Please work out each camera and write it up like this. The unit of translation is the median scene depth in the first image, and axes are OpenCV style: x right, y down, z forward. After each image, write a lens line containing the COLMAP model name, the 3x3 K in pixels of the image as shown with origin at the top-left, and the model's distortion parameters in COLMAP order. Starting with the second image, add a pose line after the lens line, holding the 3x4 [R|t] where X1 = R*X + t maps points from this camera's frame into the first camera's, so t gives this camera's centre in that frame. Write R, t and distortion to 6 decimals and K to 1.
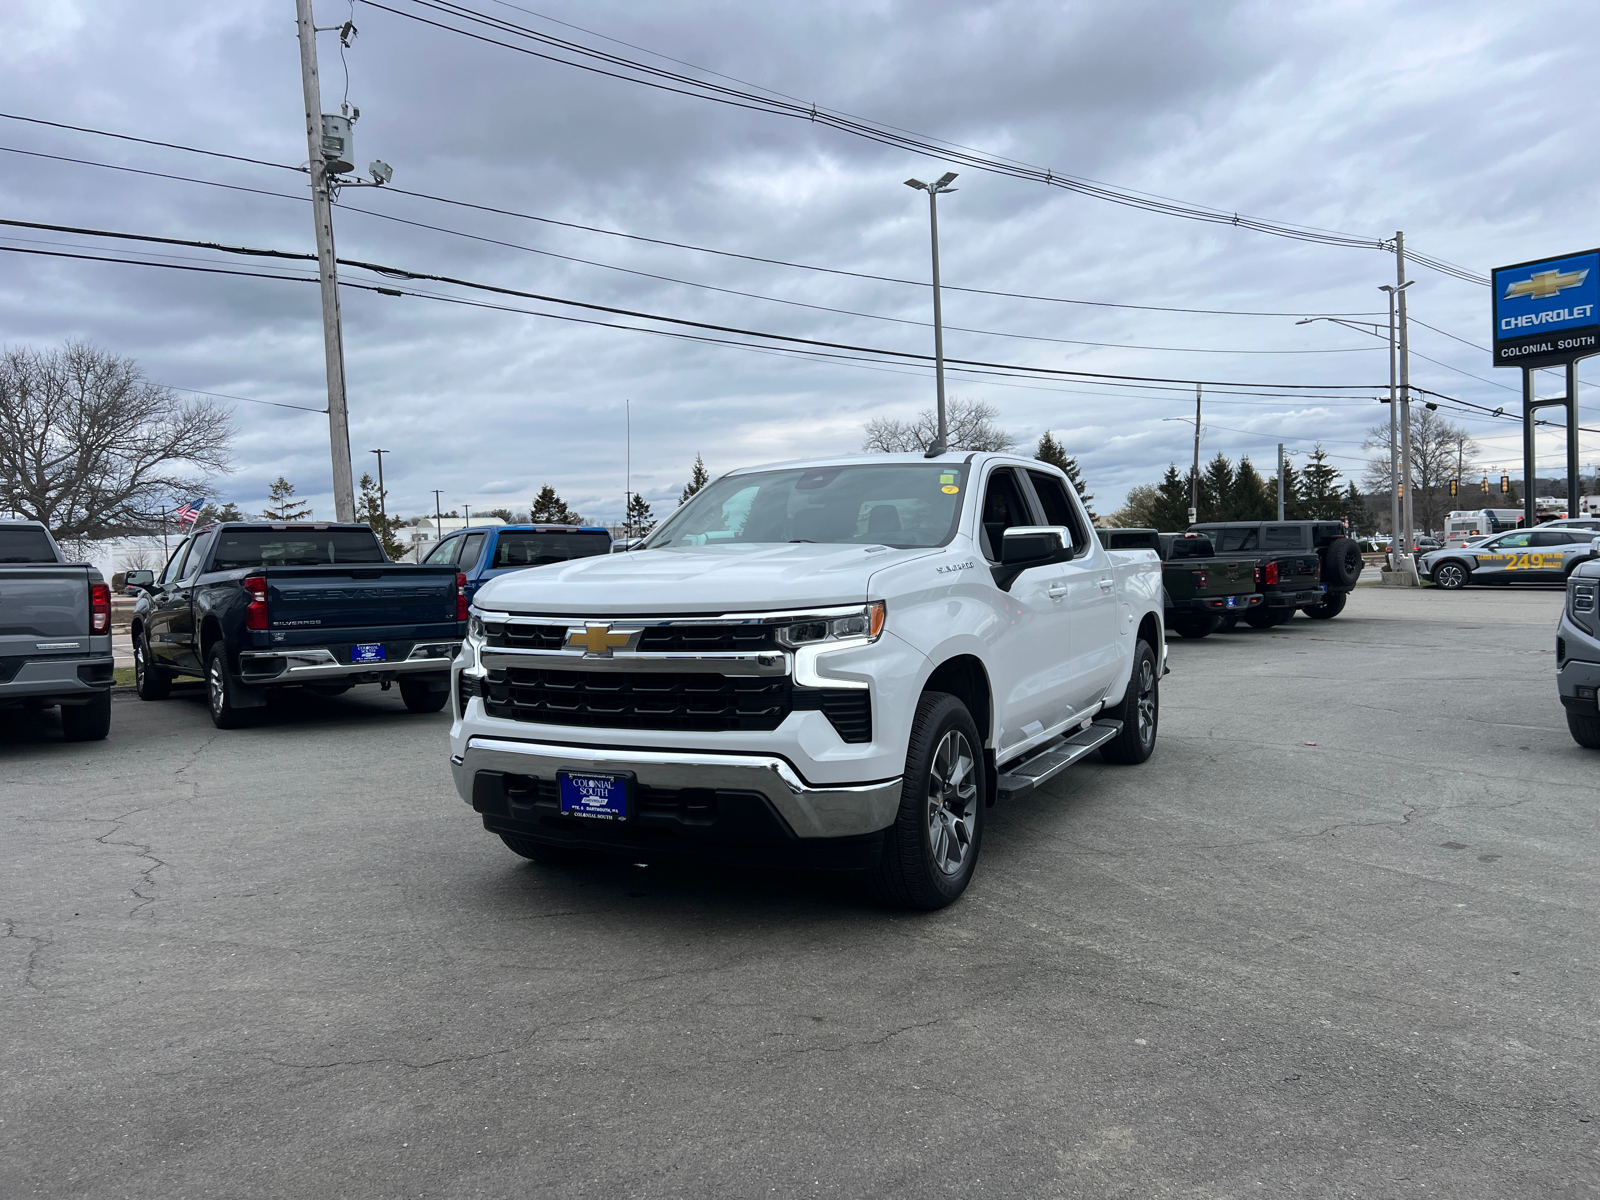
lens RADIAL K [[1199.4, 0, 784.1], [0, 1199.4, 616.9], [0, 0, 1]] dist [0.056821, -0.062931]
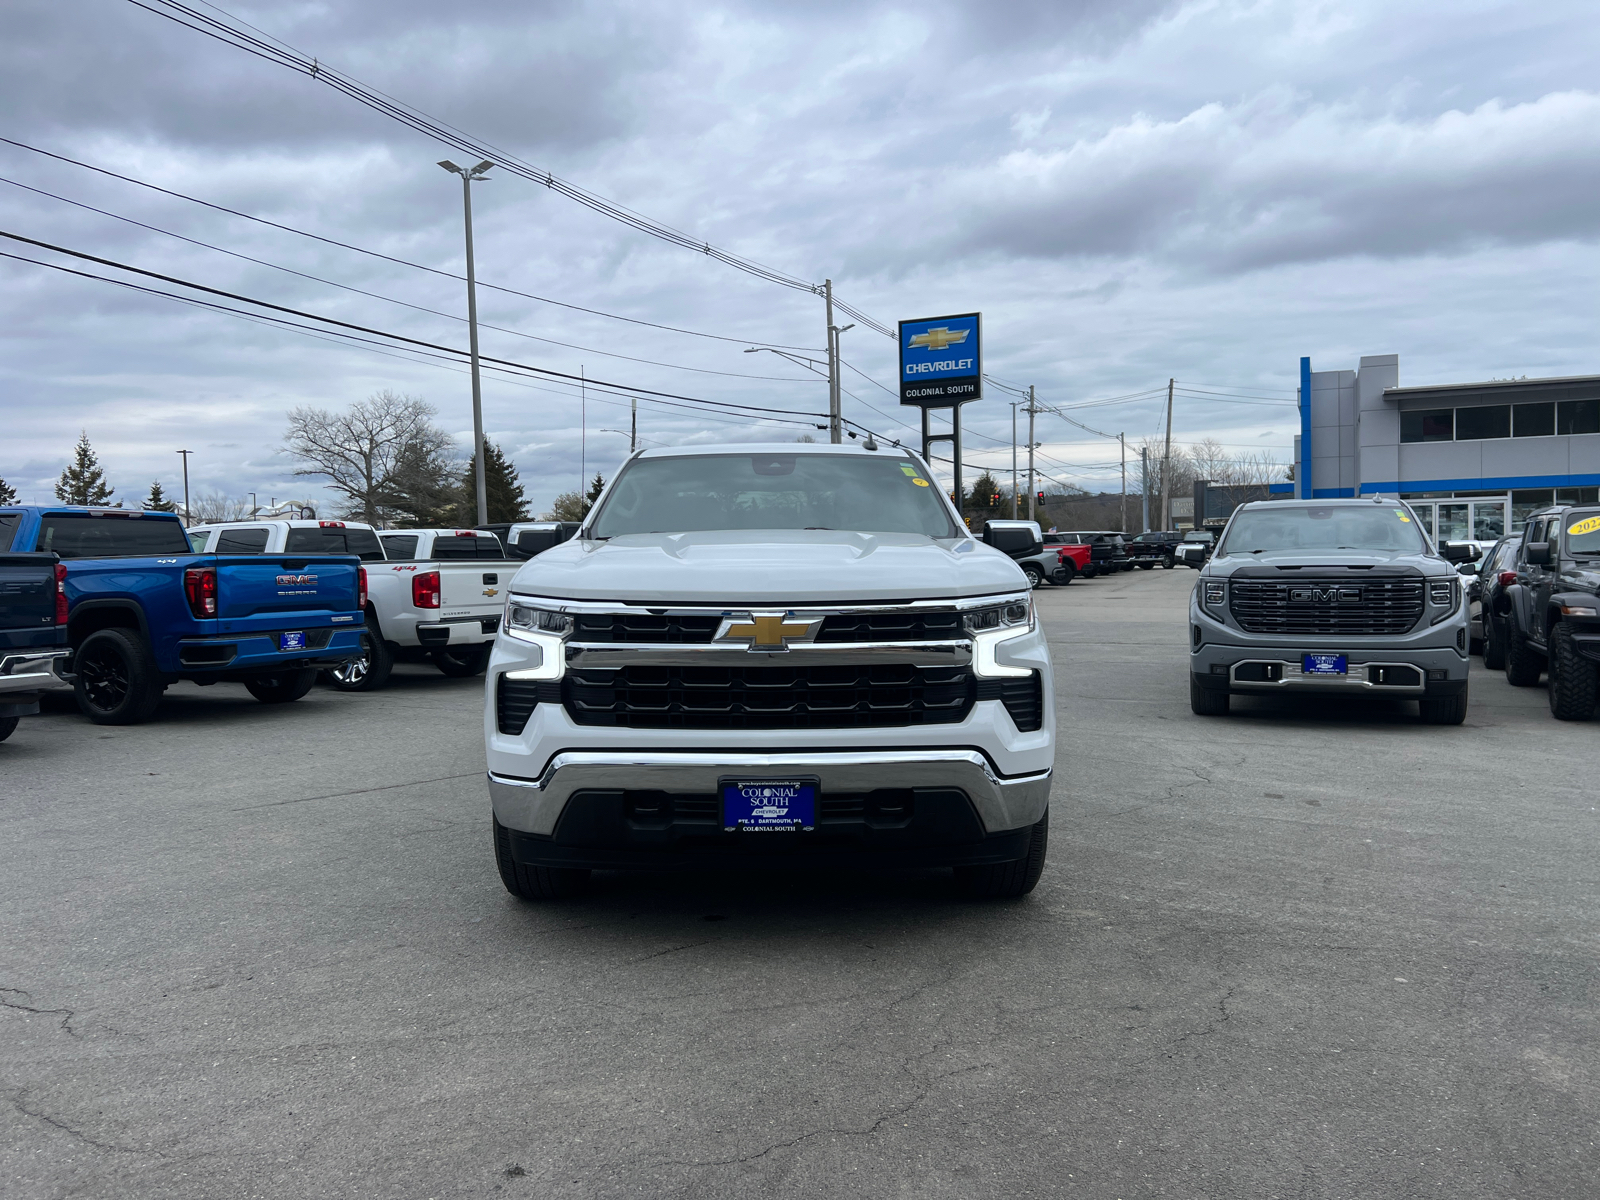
lens RADIAL K [[1199.4, 0, 785.2], [0, 1199.4, 594.3], [0, 0, 1]] dist [0.056821, -0.062931]
pose [[0.885679, 0.000733, 0.464297, -0.512329], [0.009555, 0.999758, -0.019806, 0.008948], [-0.464199, 0.021978, 0.885458, 0.186741]]
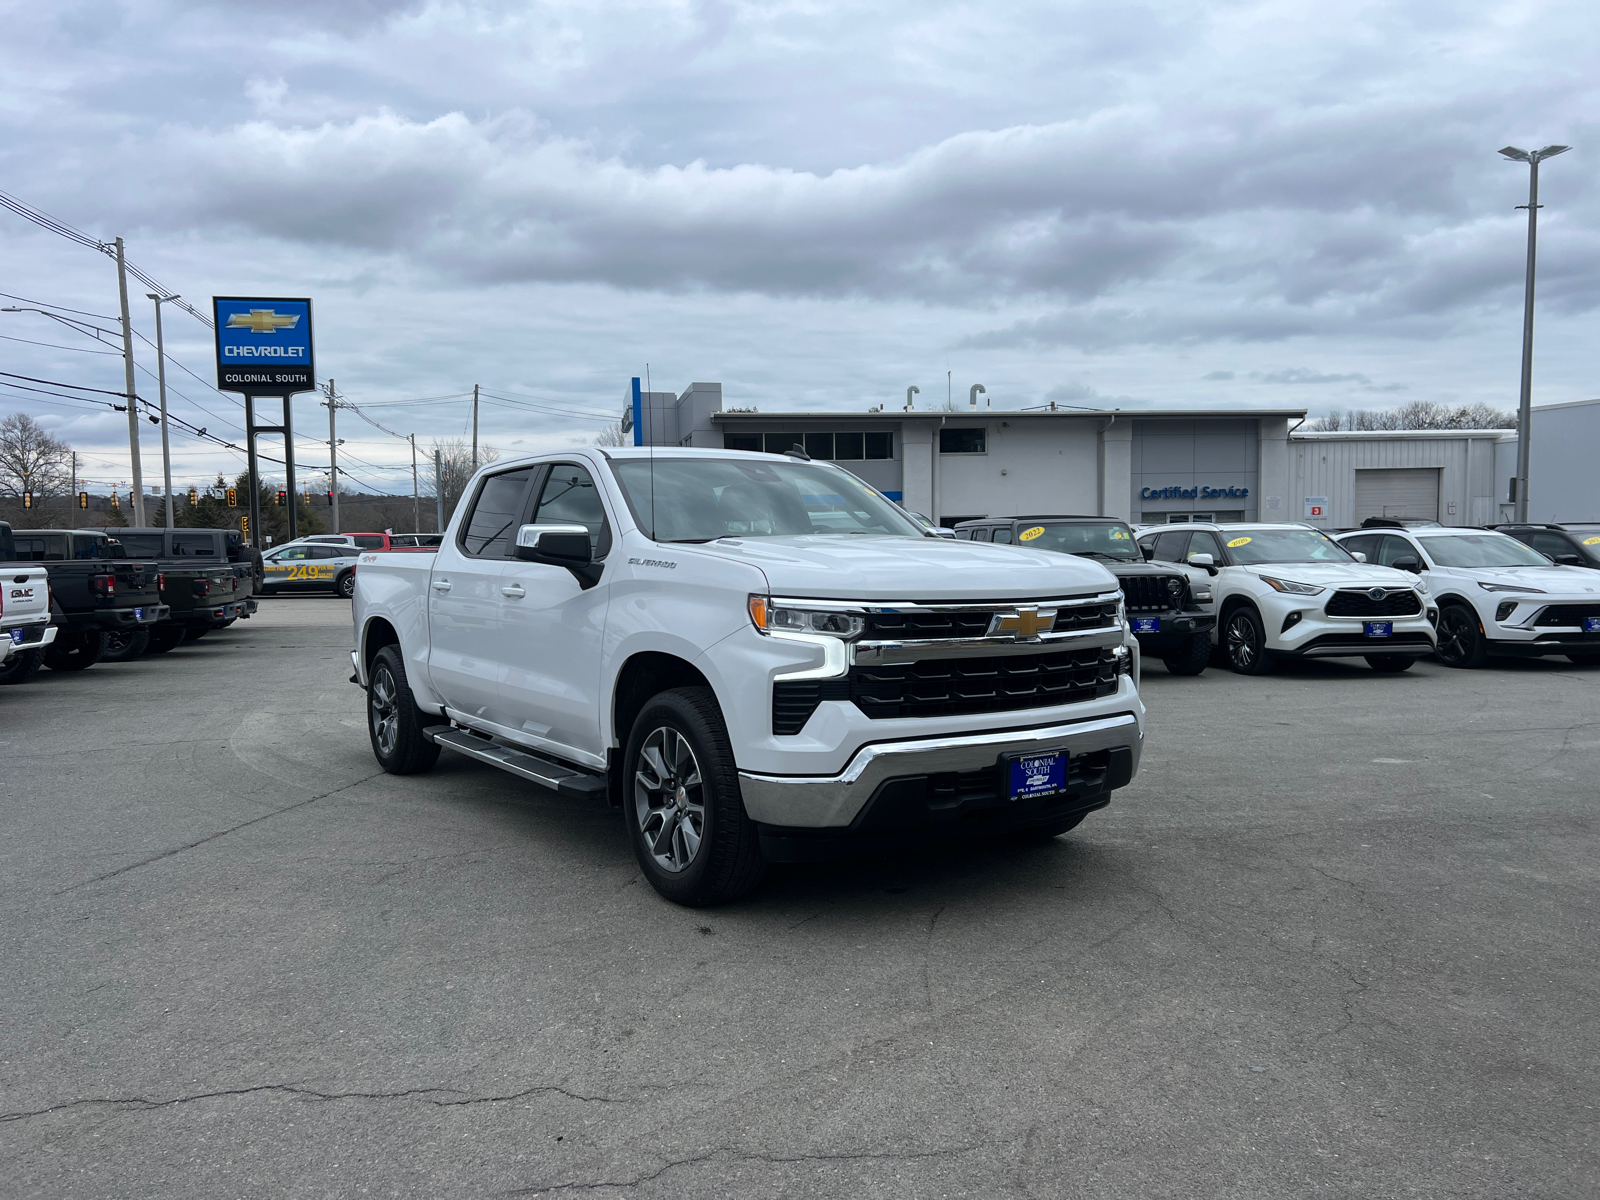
lens RADIAL K [[1199.4, 0, 785.2], [0, 1199.4, 620.6], [0, 0, 1]] dist [0.056821, -0.062931]
pose [[0.471768, -0.033271, 0.881095, -1.059981], [0.041264, 0.999026, 0.015630, -0.007025], [-0.880756, 0.028984, 0.472682, 0.640474]]
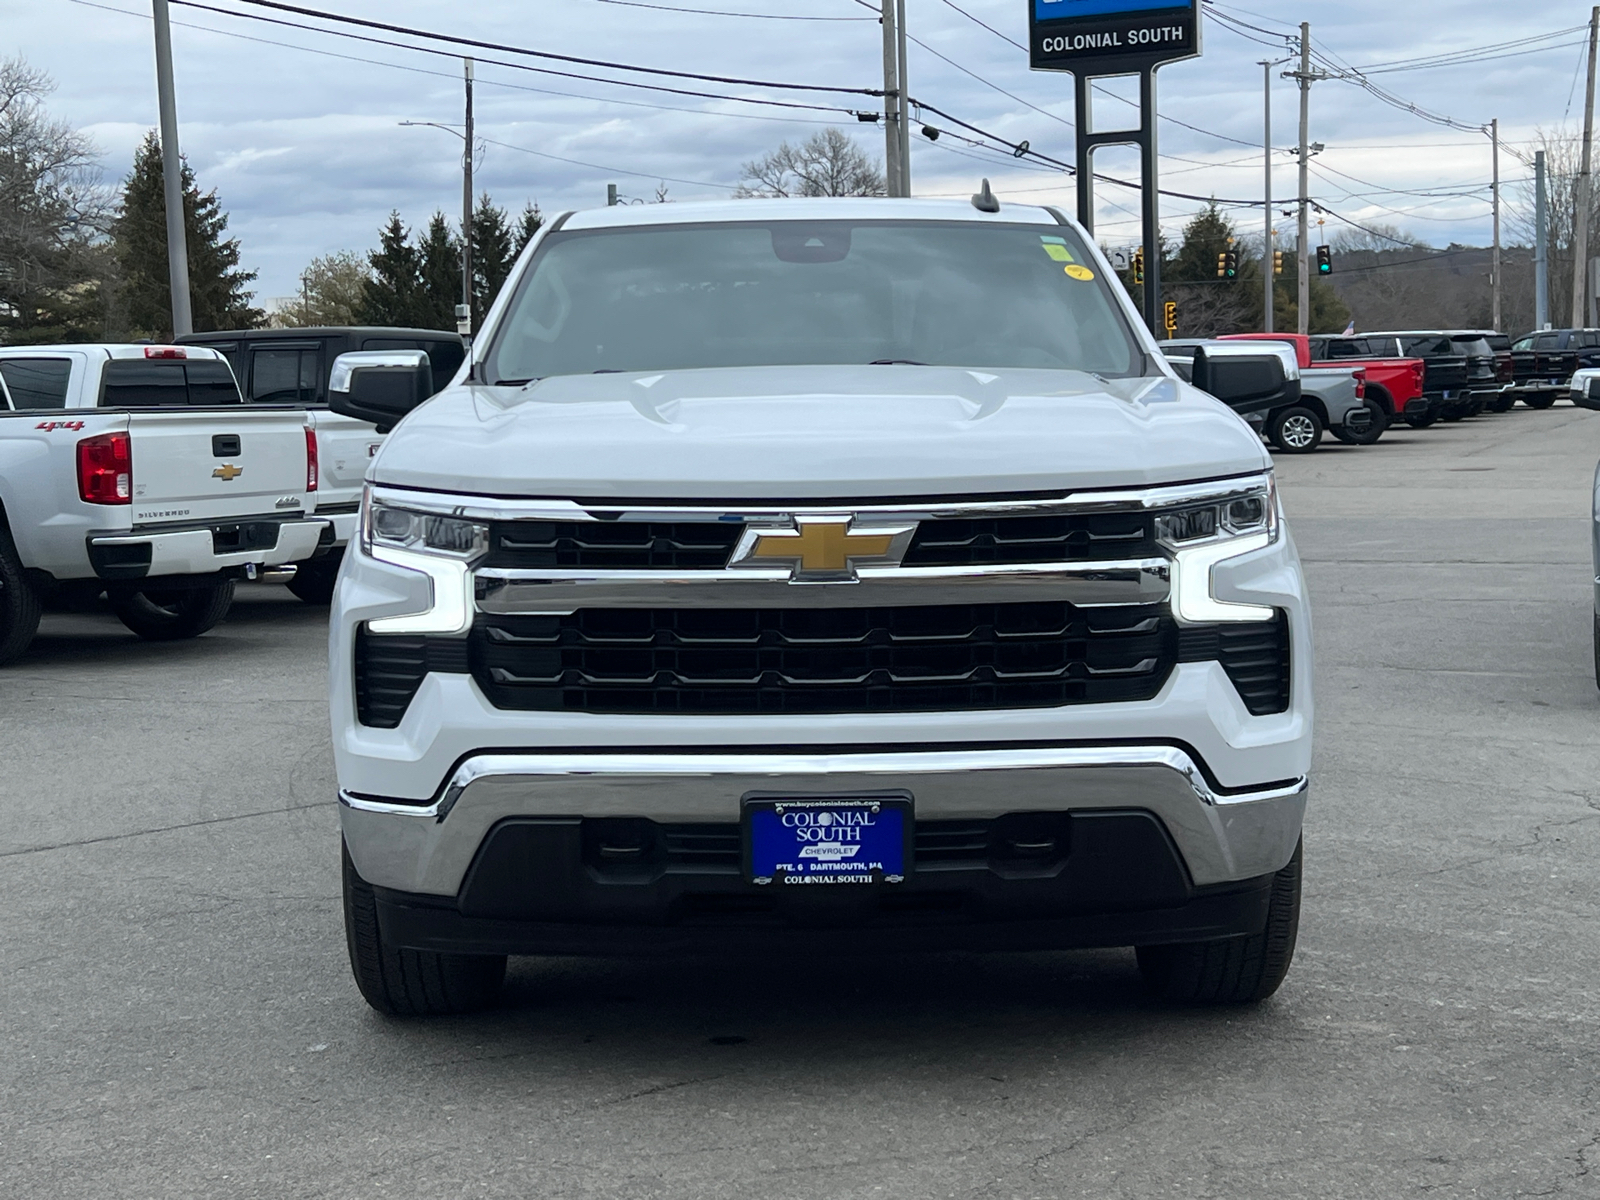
lens RADIAL K [[2517.4, 0, 808.4], [0, 2517.4, 591.3], [0, 0, 1]] dist [0.071727, 0.000000]
pose [[0.881822, -0.030406, 0.470600, -0.624479], [0.018222, 0.999371, 0.030427, 0.004474], [-0.471229, -0.018256, 0.881822, 0.028003]]
